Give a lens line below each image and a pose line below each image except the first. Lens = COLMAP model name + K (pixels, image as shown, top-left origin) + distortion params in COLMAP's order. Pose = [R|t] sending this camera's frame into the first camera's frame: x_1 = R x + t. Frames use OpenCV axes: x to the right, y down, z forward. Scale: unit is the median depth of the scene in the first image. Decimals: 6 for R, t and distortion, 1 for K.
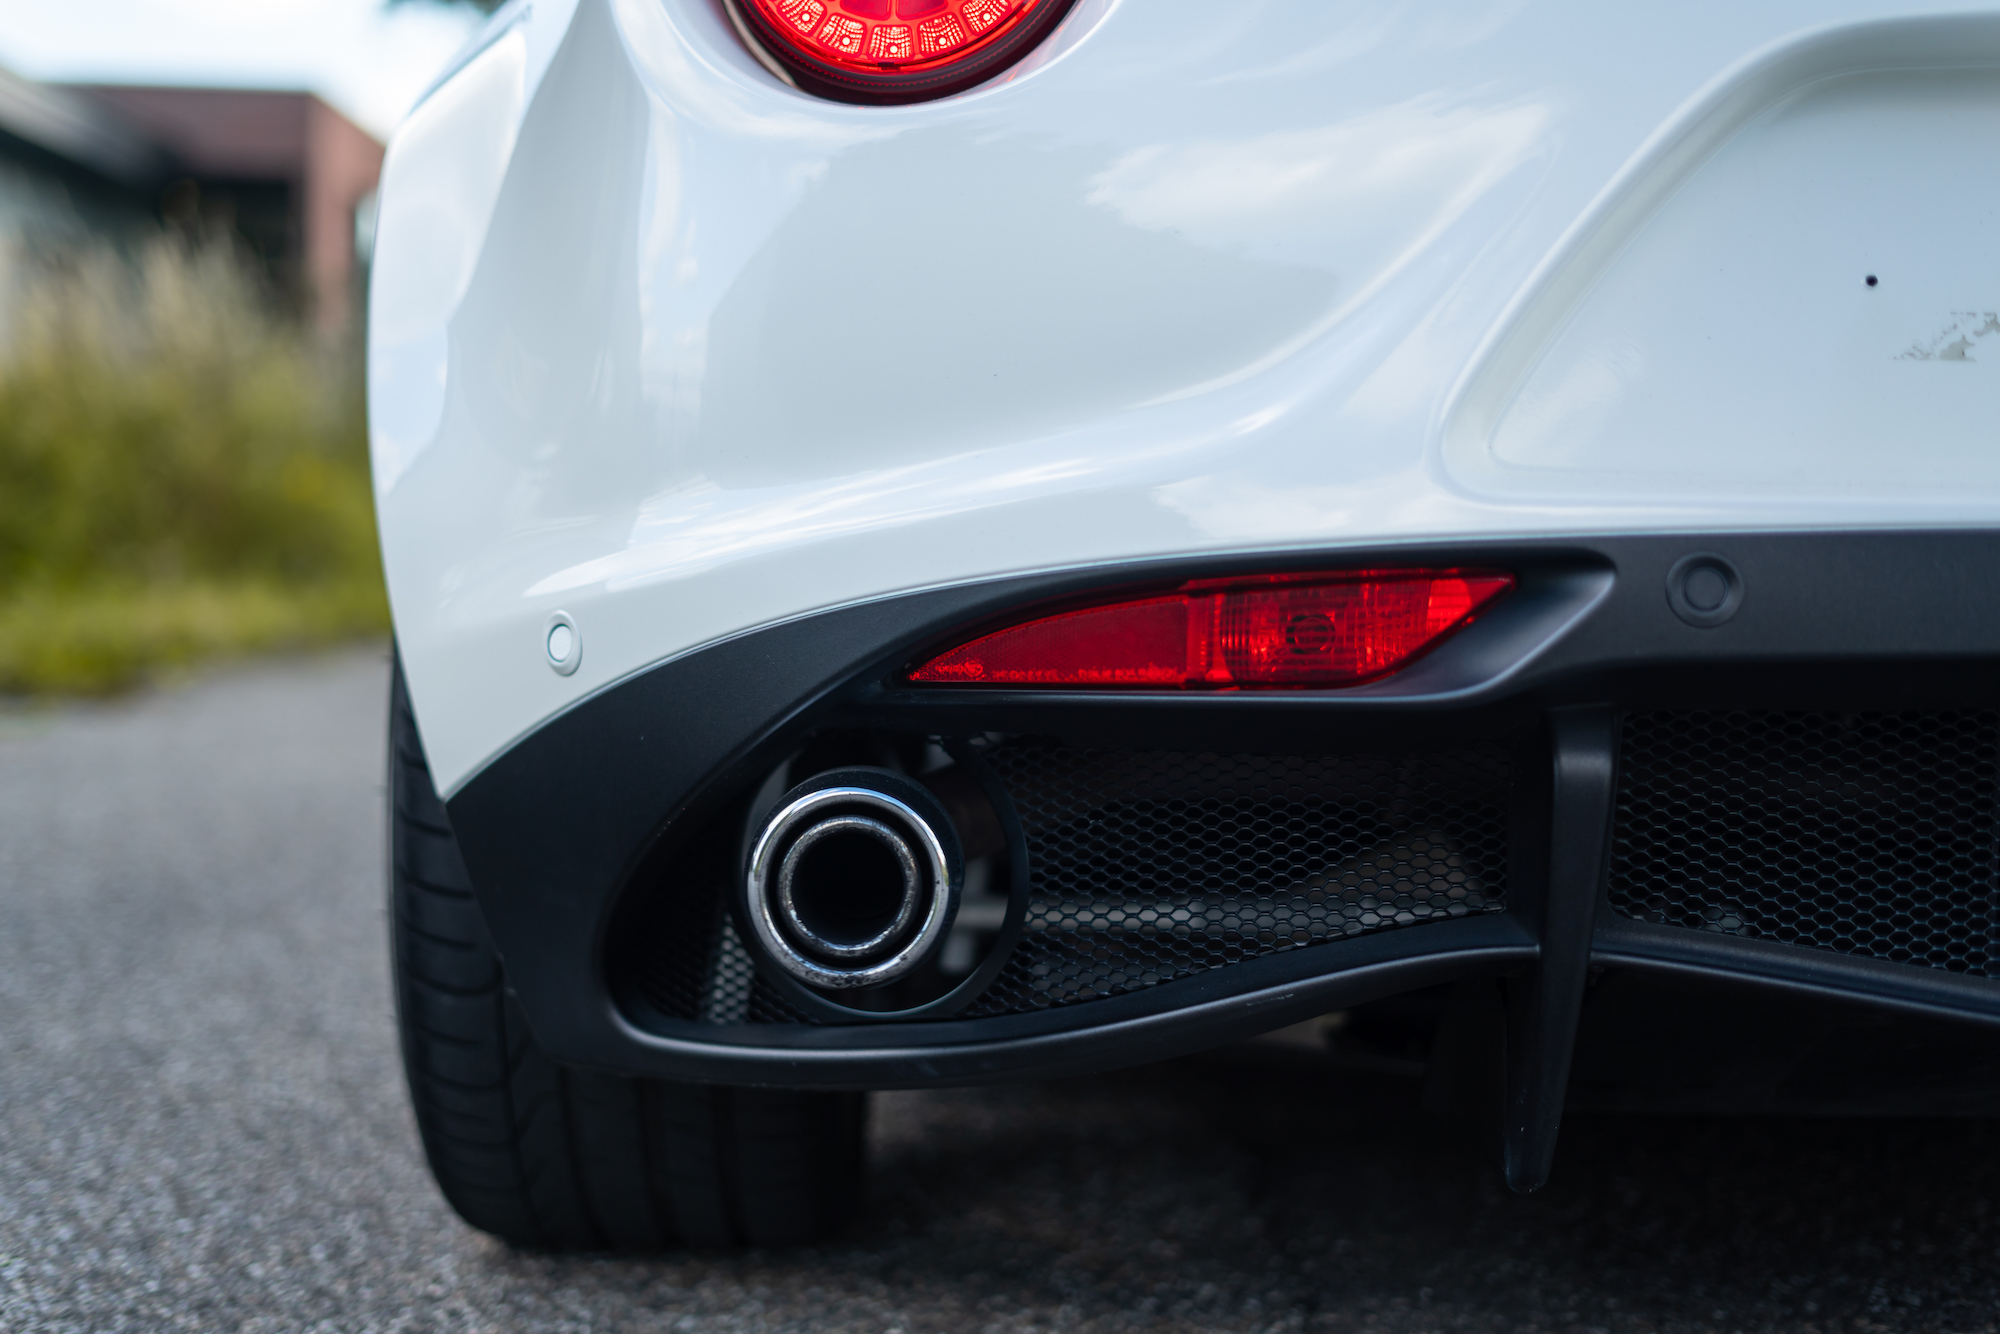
lens RADIAL K [[2935.4, 0, 1000.0], [0, 2935.4, 667.0], [0, 0, 1]] dist [-0.039676, -0.032270]
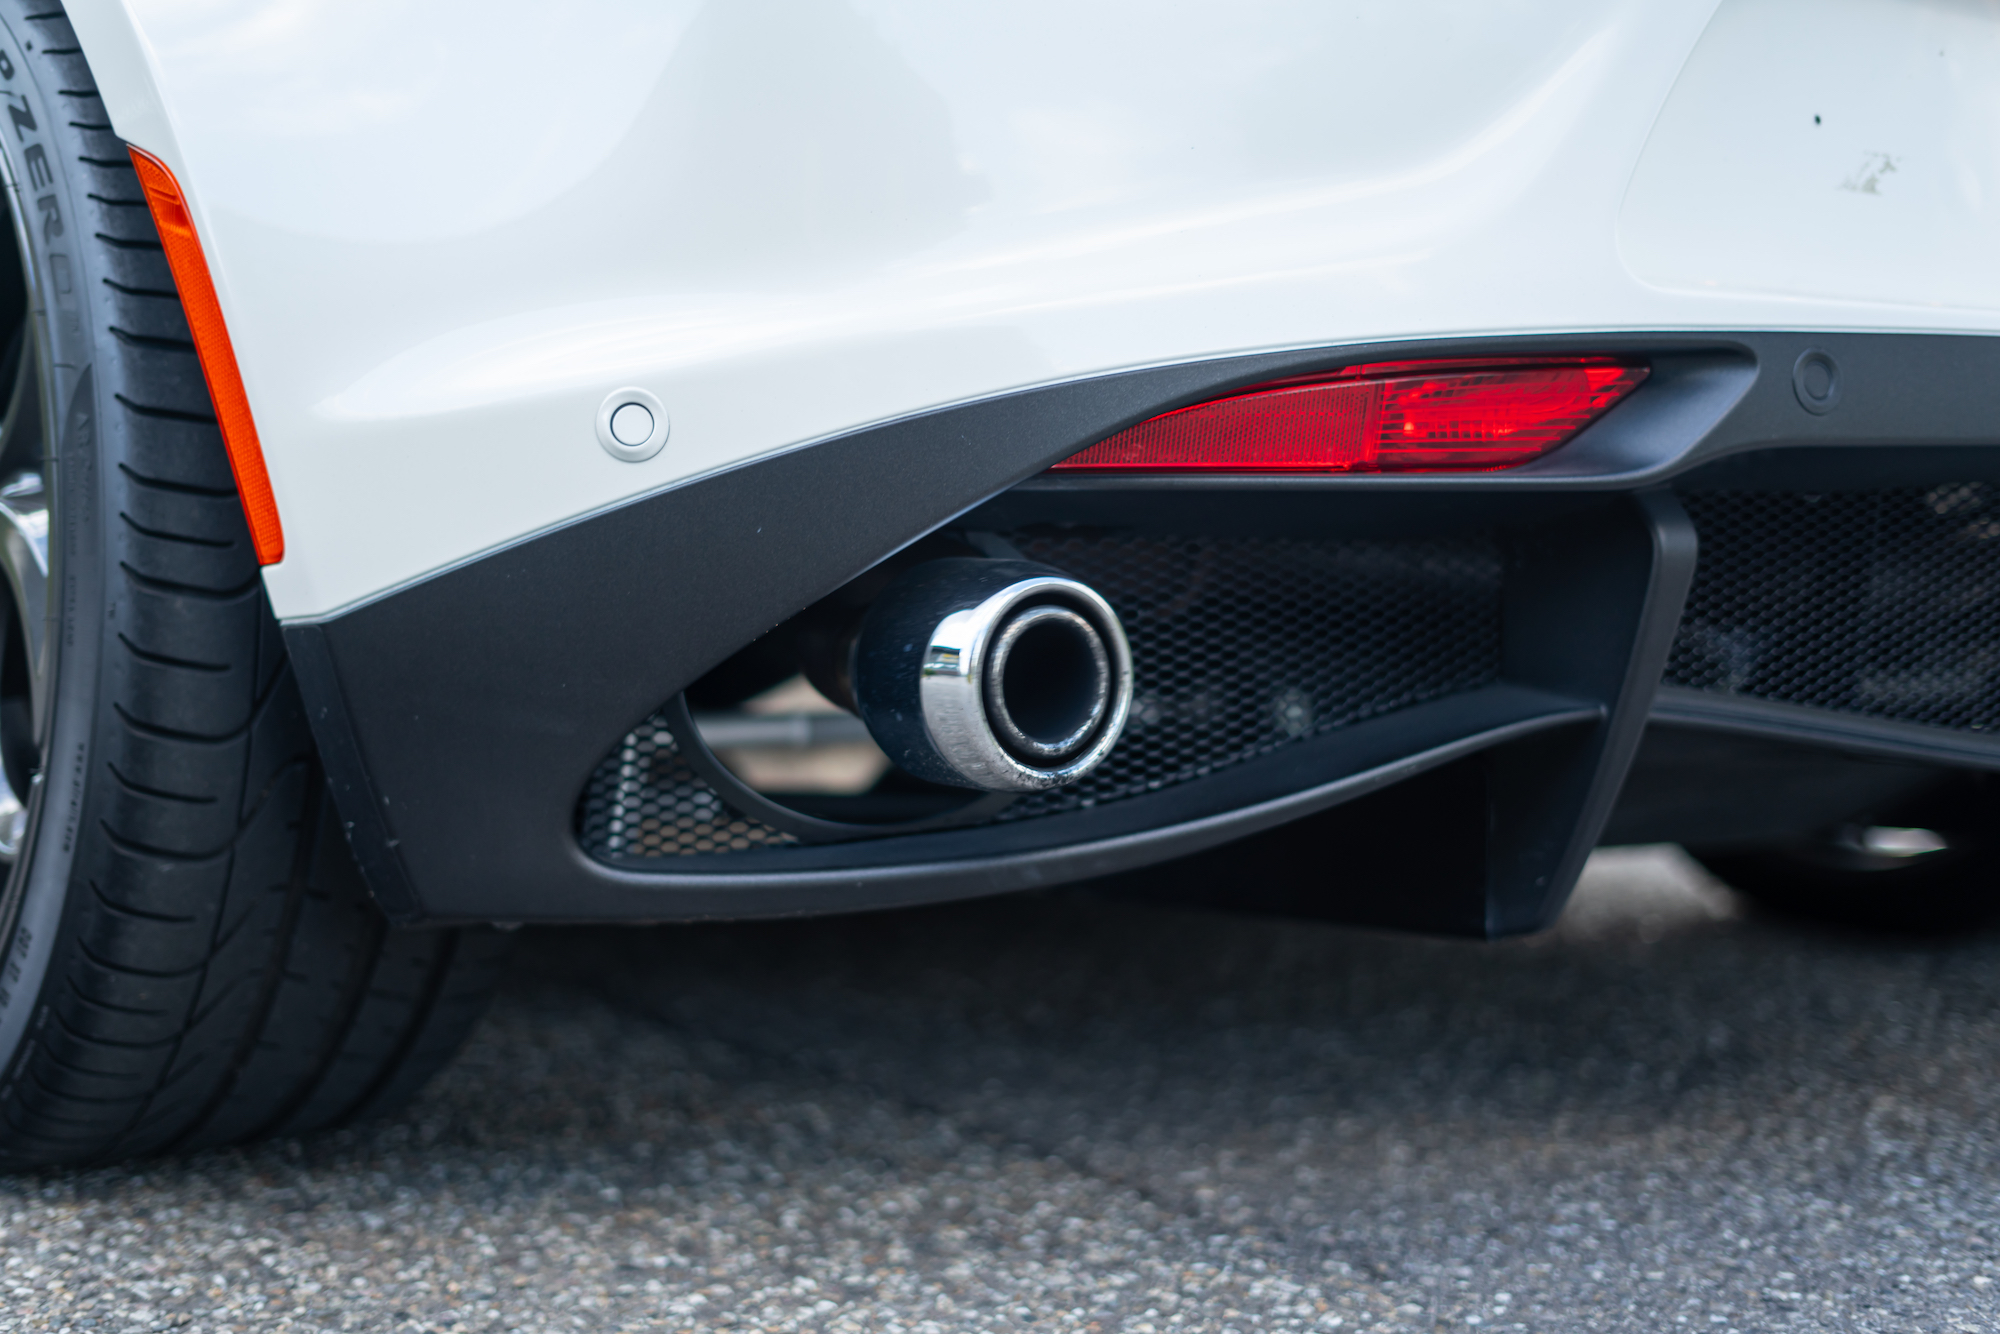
lens RADIAL K [[2935.4, 0, 1000.0], [0, 2935.4, 667.0], [0, 0, 1]] dist [-0.039676, -0.032270]
pose [[0.786017, -0.036356, 0.617135, -0.644279], [0.006175, 0.998681, 0.050967, 0.022073], [-0.618174, -0.036250, 0.785205, 0.271092]]
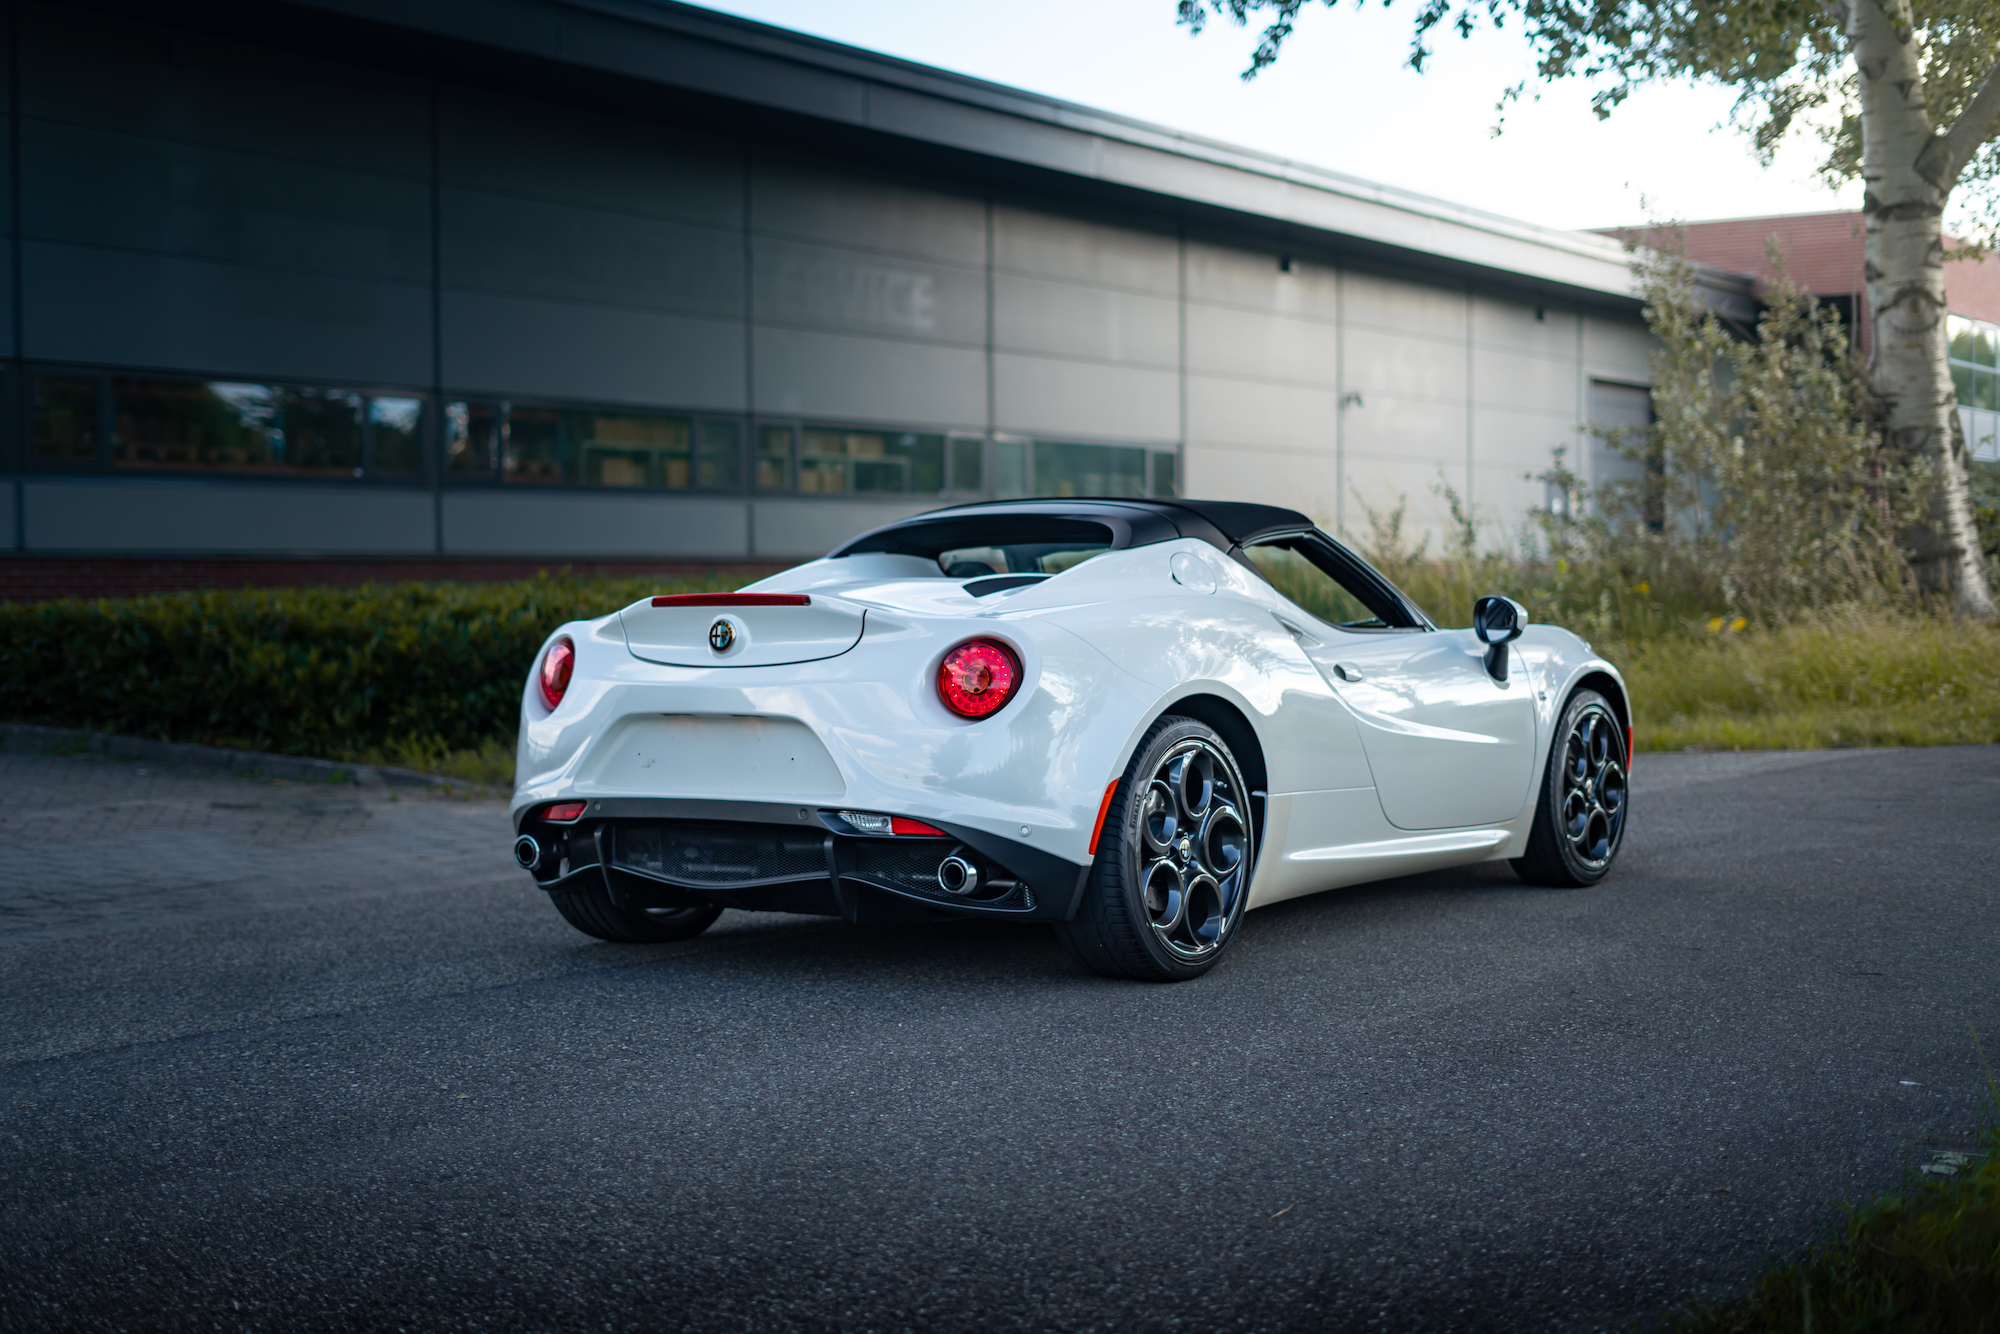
lens RADIAL K [[2935.4, 0, 1000.0], [0, 2935.4, 667.0], [0, 0, 1]] dist [-0.039676, -0.032270]
pose [[0.836417, -0.013761, -0.547921, 4.021471], [0.001977, 0.999754, -0.022089, -0.168551], [0.548091, 0.017392, 0.836238, -3.455986]]
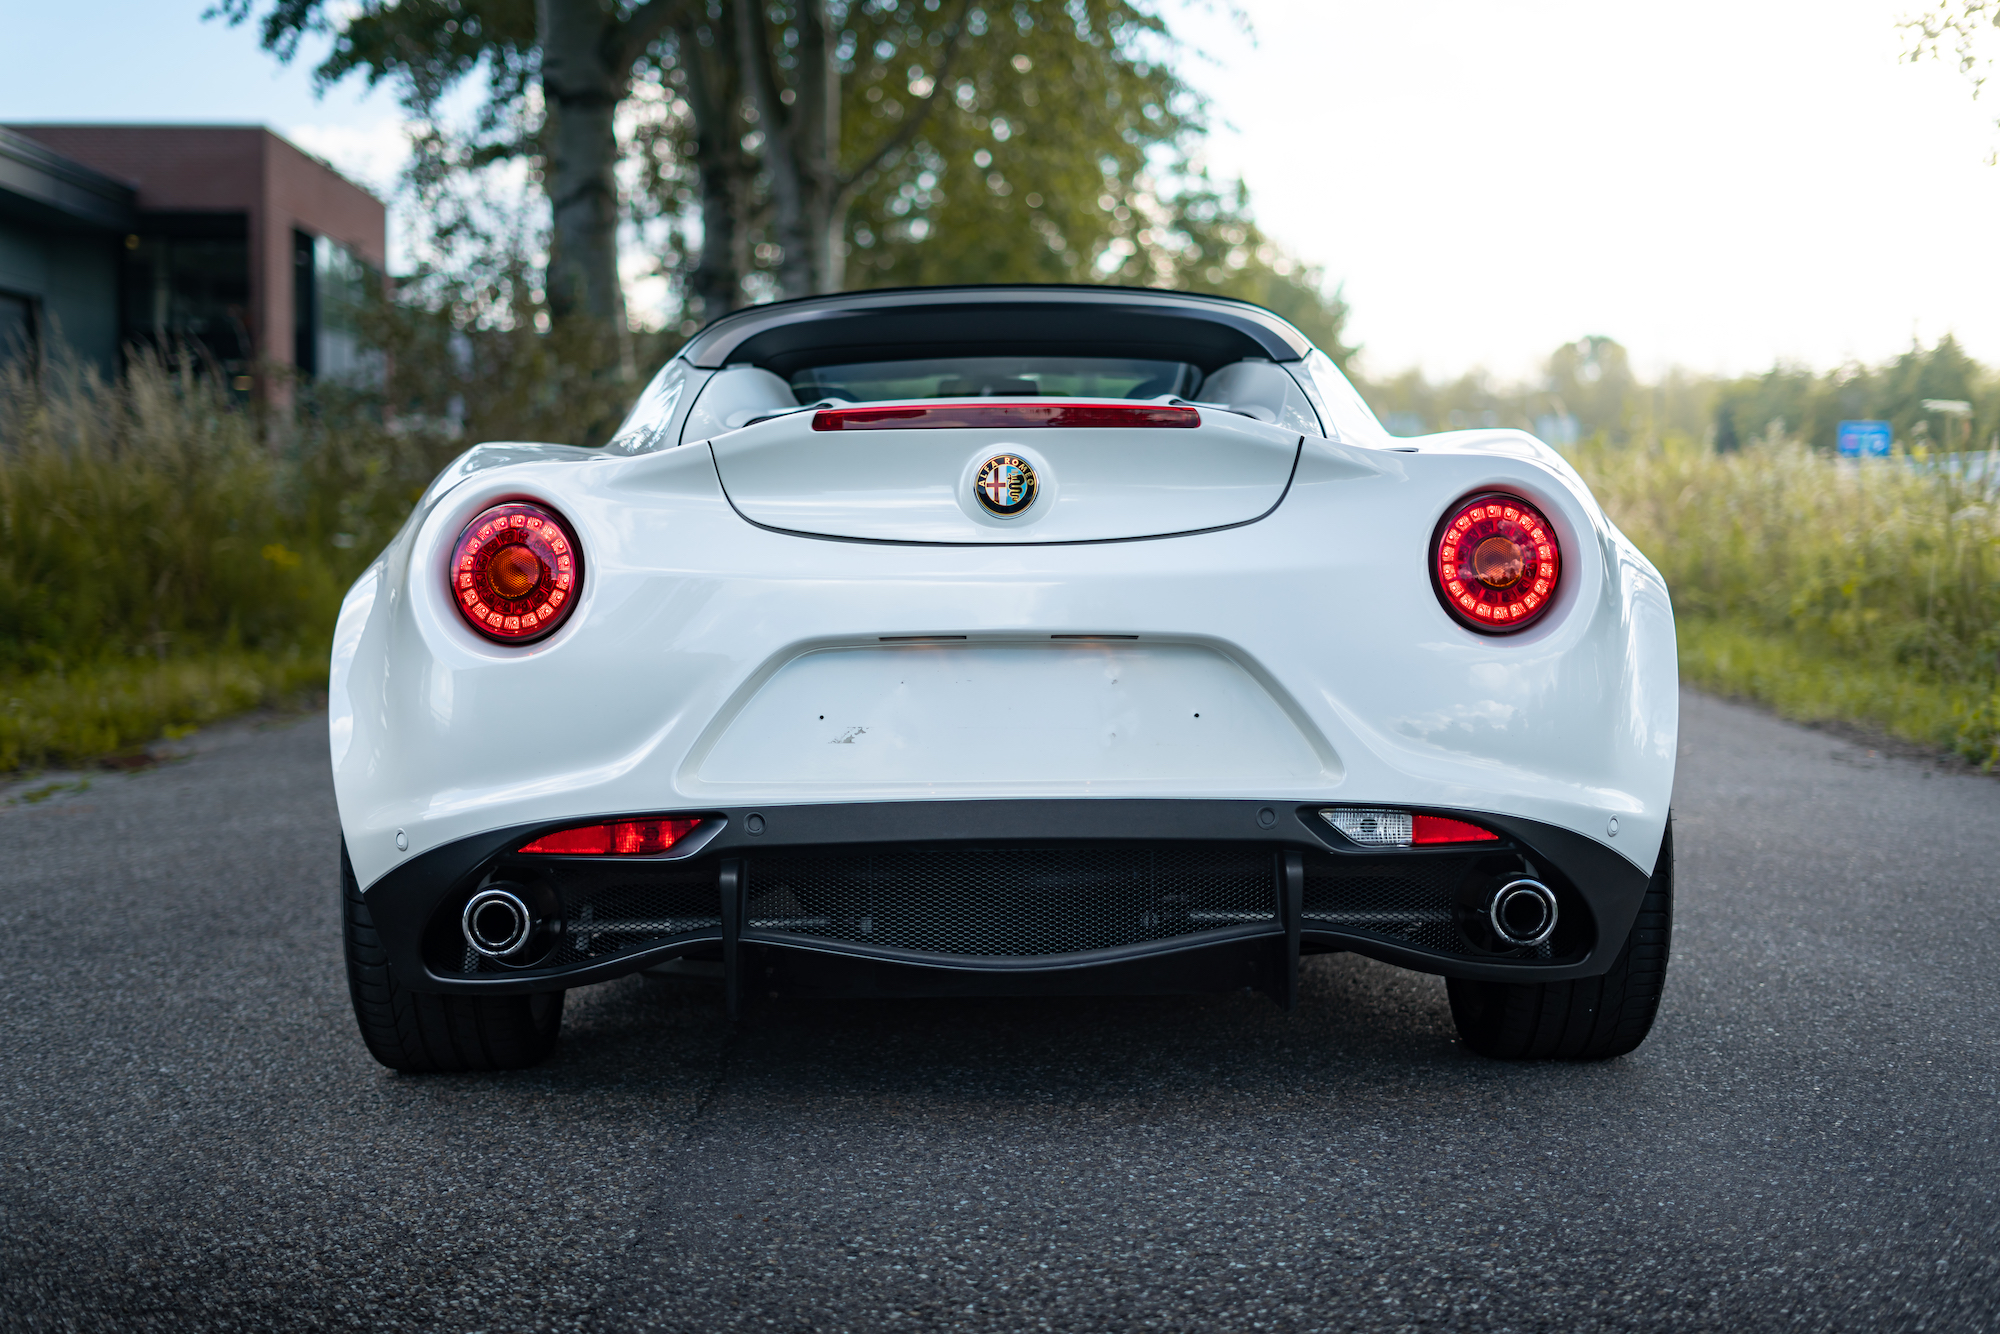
lens RADIAL K [[2935.4, 0, 1000.0], [0, 2935.4, 667.0], [0, 0, 1]] dist [-0.039676, -0.032270]
pose [[0.999540, -0.026463, 0.014791, 0.419580], [0.026366, 0.999630, 0.006698, -0.190746], [-0.014963, -0.006305, 0.999868, -1.972529]]
